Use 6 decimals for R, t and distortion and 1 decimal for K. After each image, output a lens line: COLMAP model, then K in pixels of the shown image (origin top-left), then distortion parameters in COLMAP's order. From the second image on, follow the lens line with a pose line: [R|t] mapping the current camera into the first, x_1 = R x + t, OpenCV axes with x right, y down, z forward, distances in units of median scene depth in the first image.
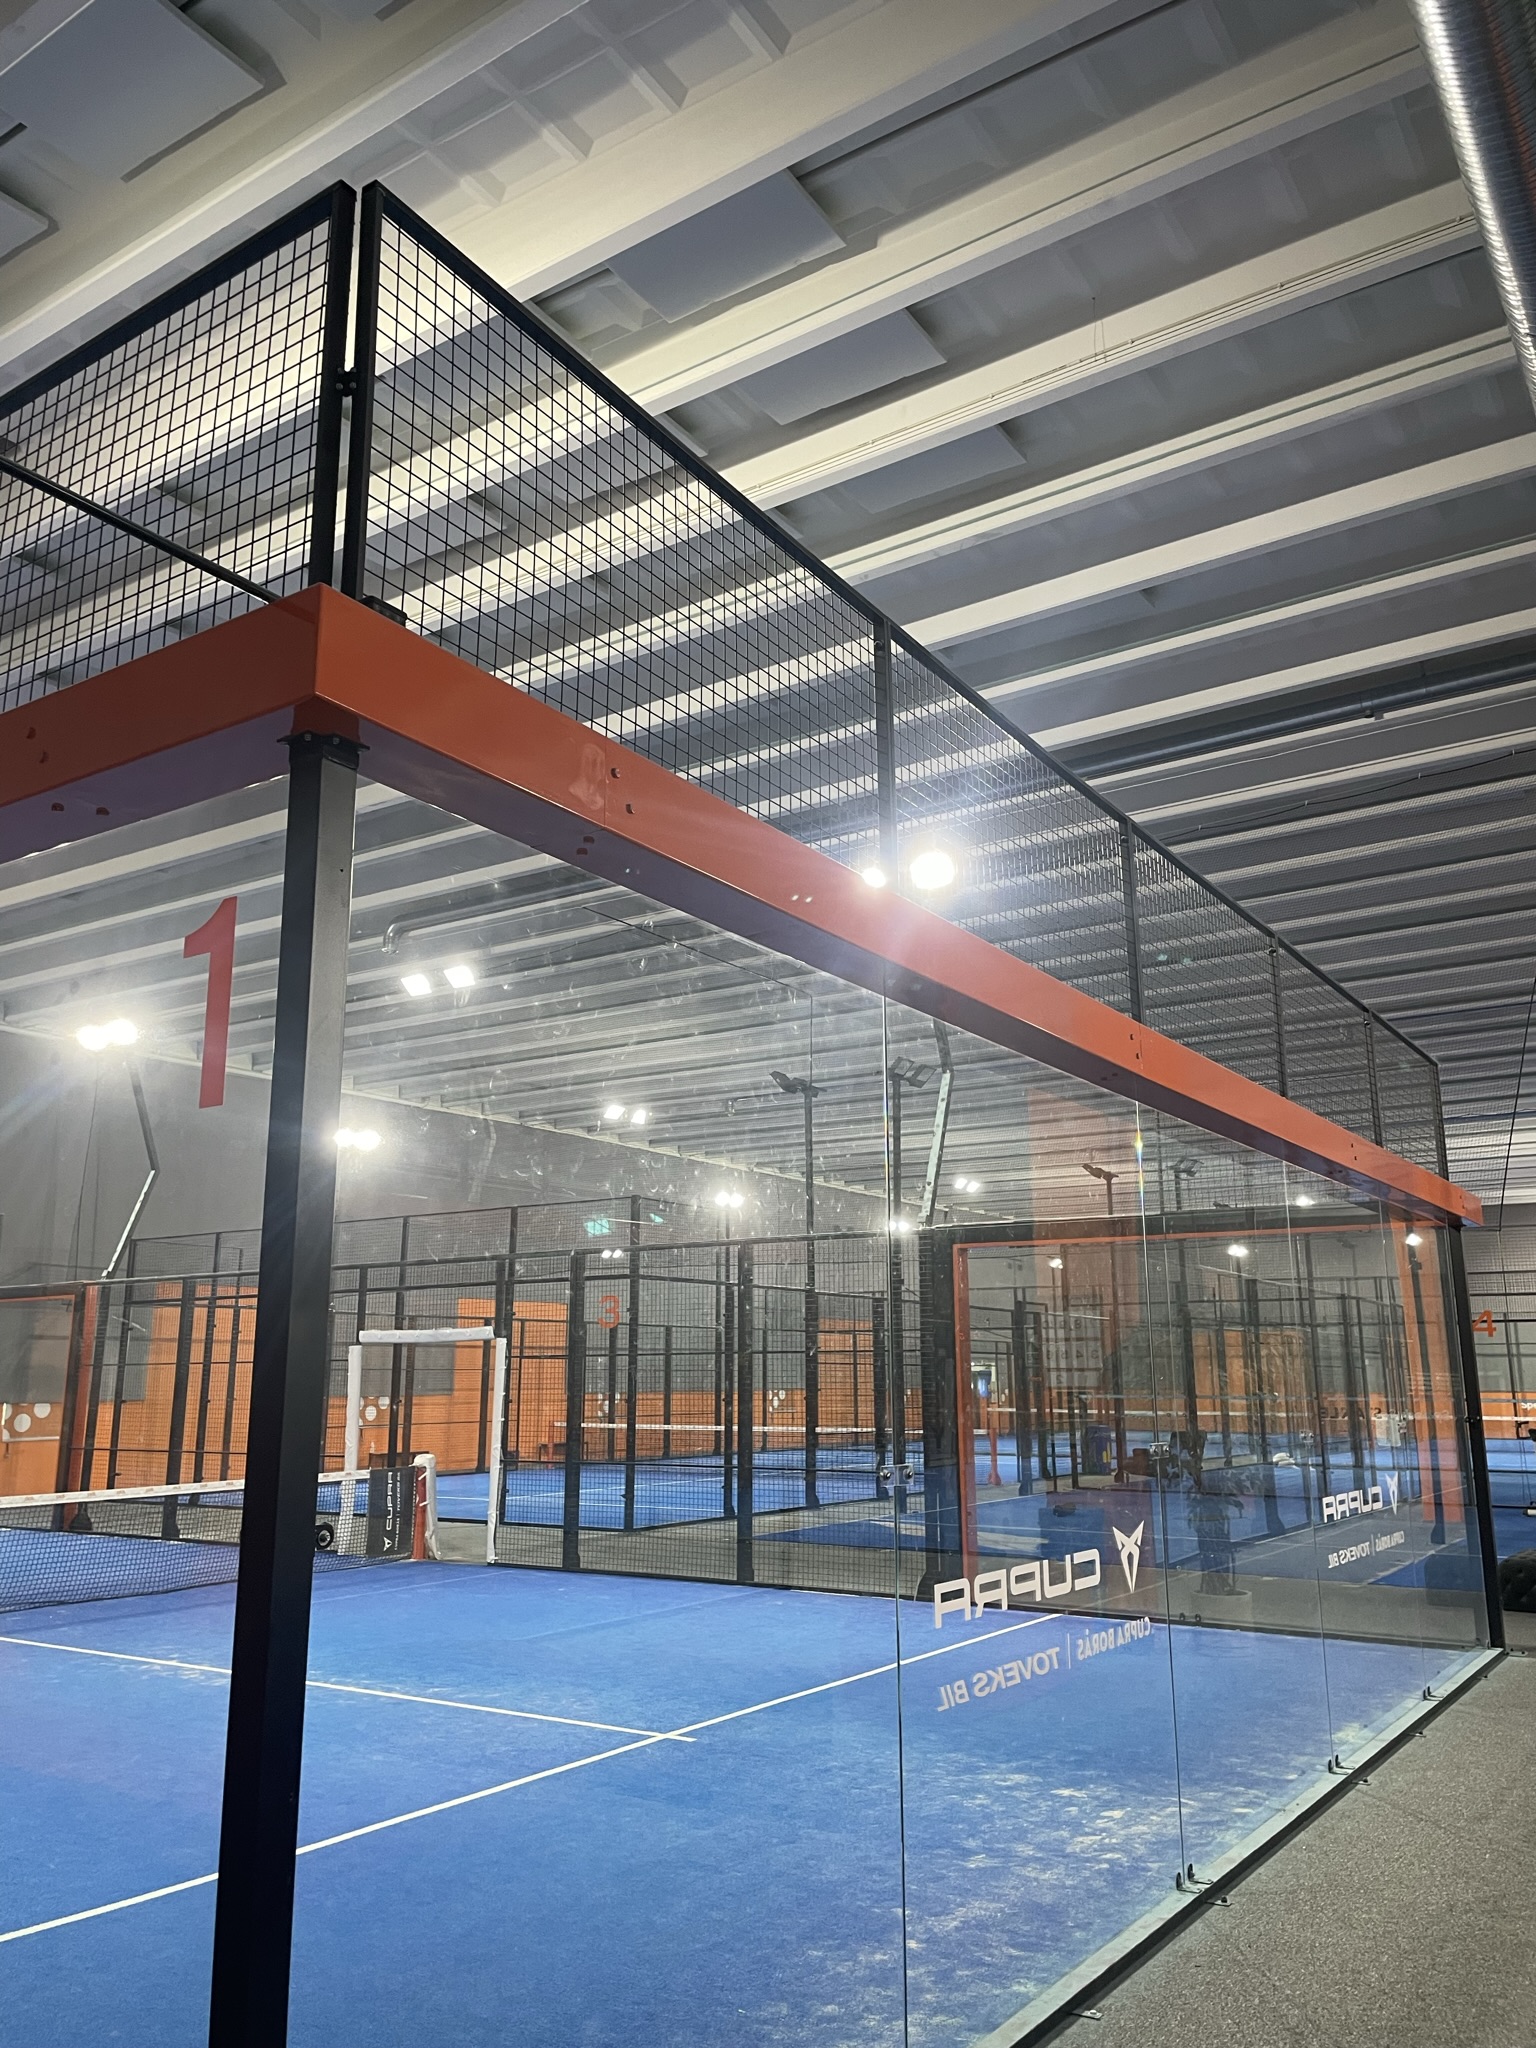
lens RADIAL K [[1533.6, 0, 784.1], [0, 1533.6, 1017.9], [0, 0, 1]] dist [0.080875, -0.098077]
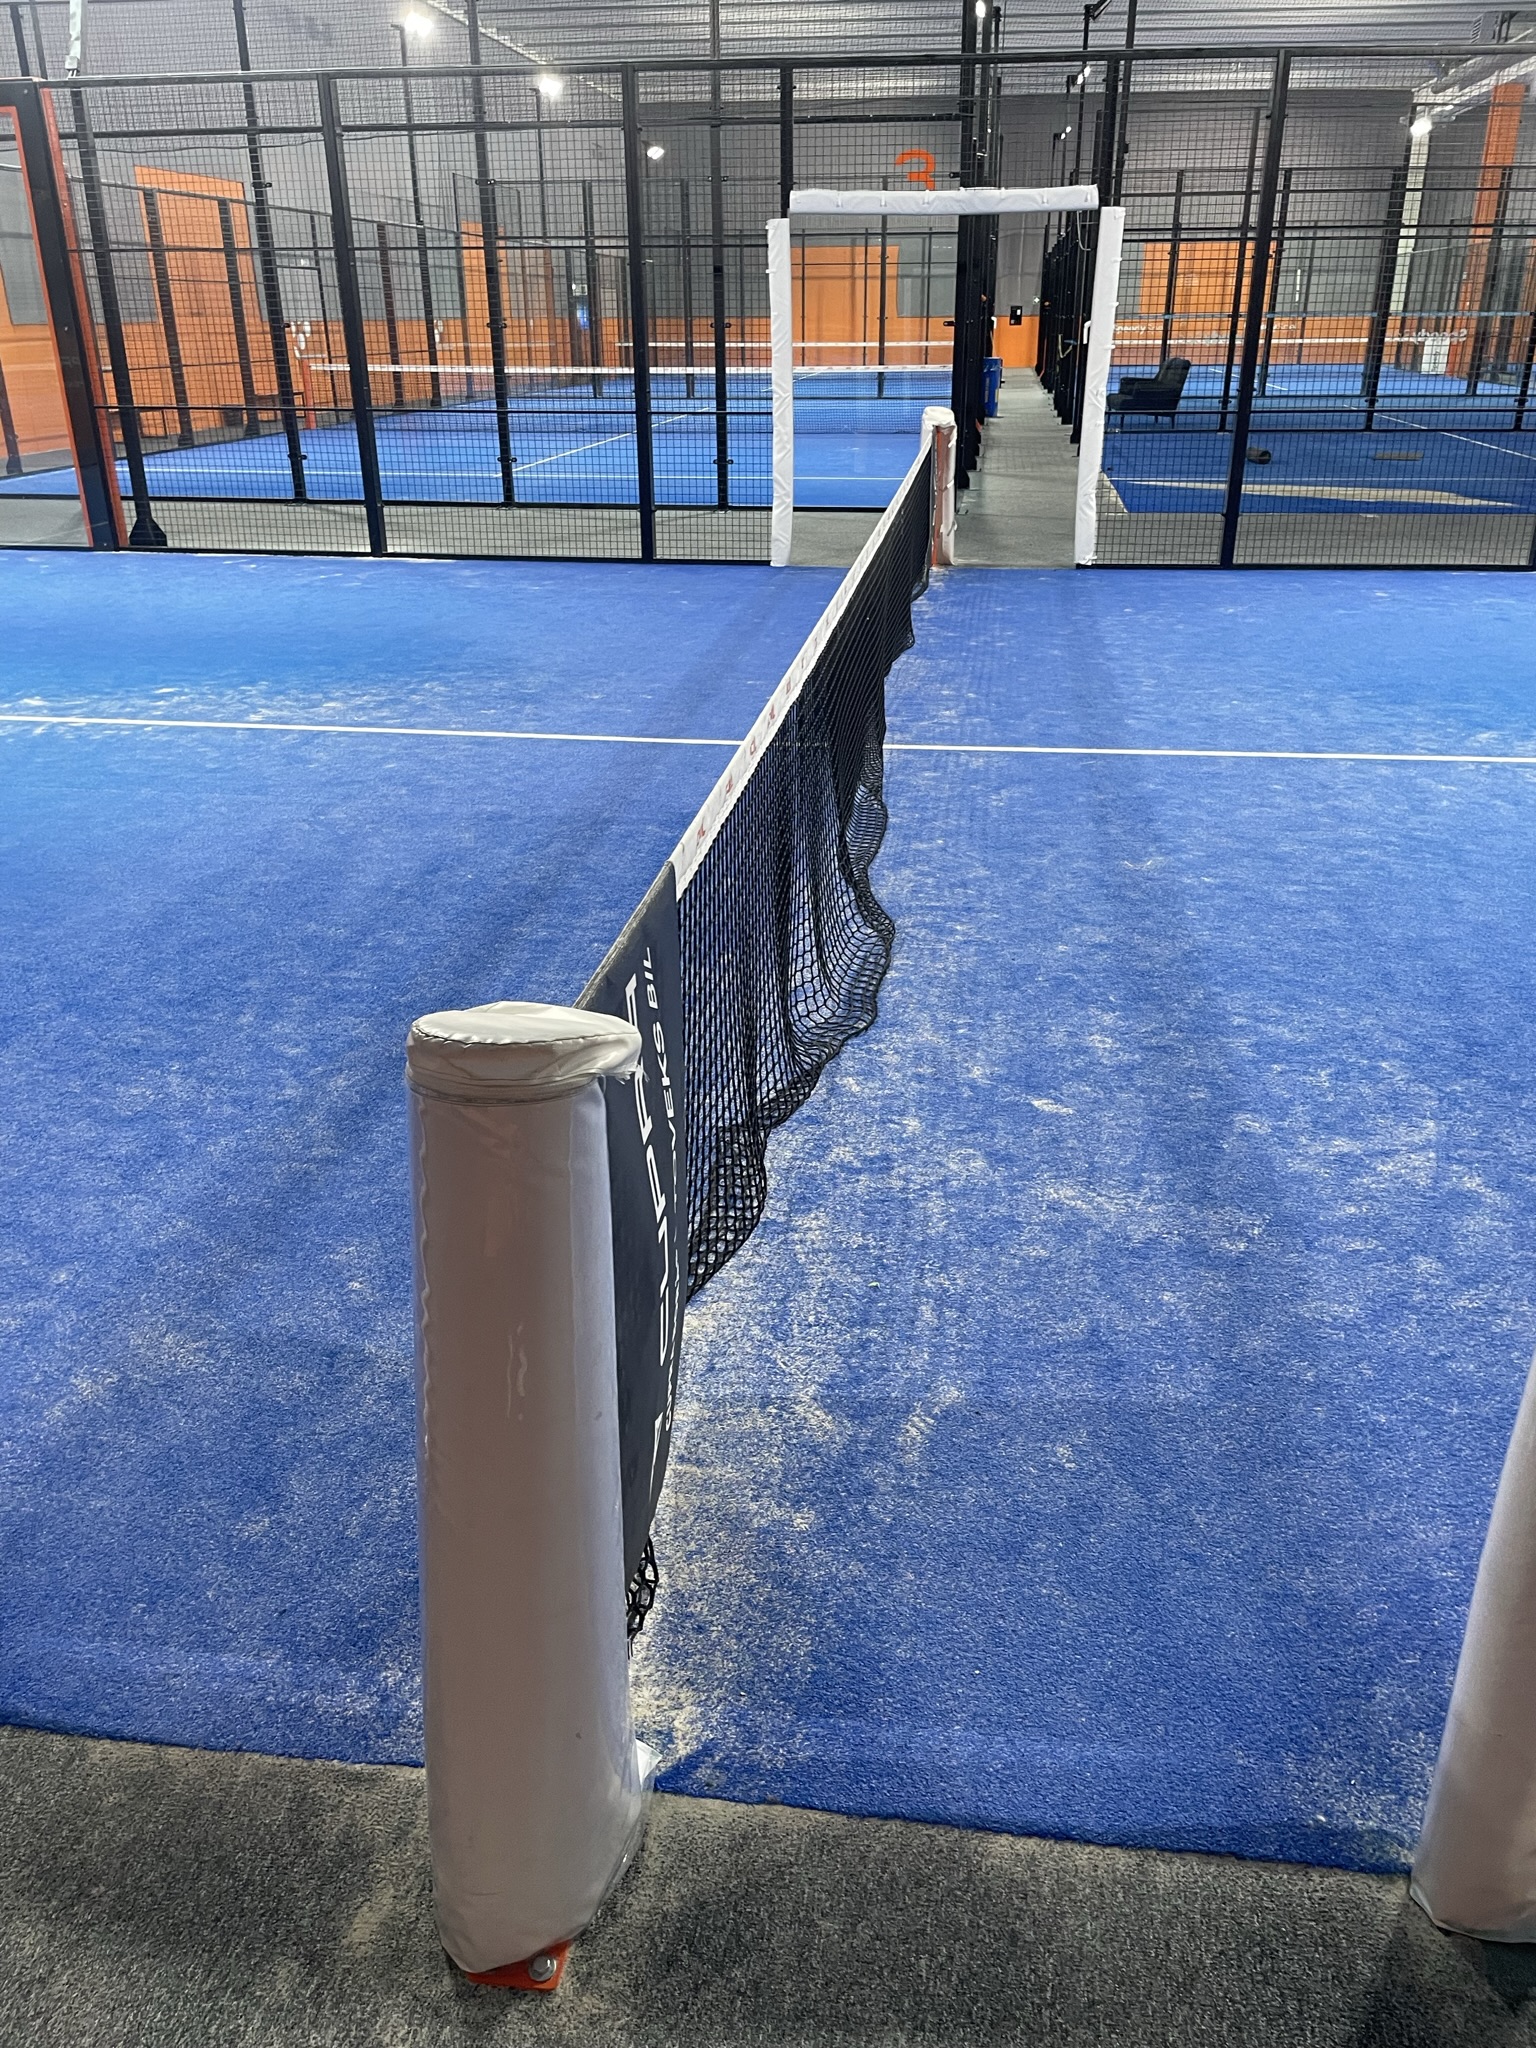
lens RADIAL K [[1533.6, 0, 770.5], [0, 1533.6, 1016.0], [0, 0, 1]] dist [0.080875, -0.098077]
pose [[0.913506, -0.166312, 0.371277, -0.588036], [-0.094154, 0.801415, 0.590652, 0.110647], [-0.395779, -0.574521, 0.716439, 0.418272]]
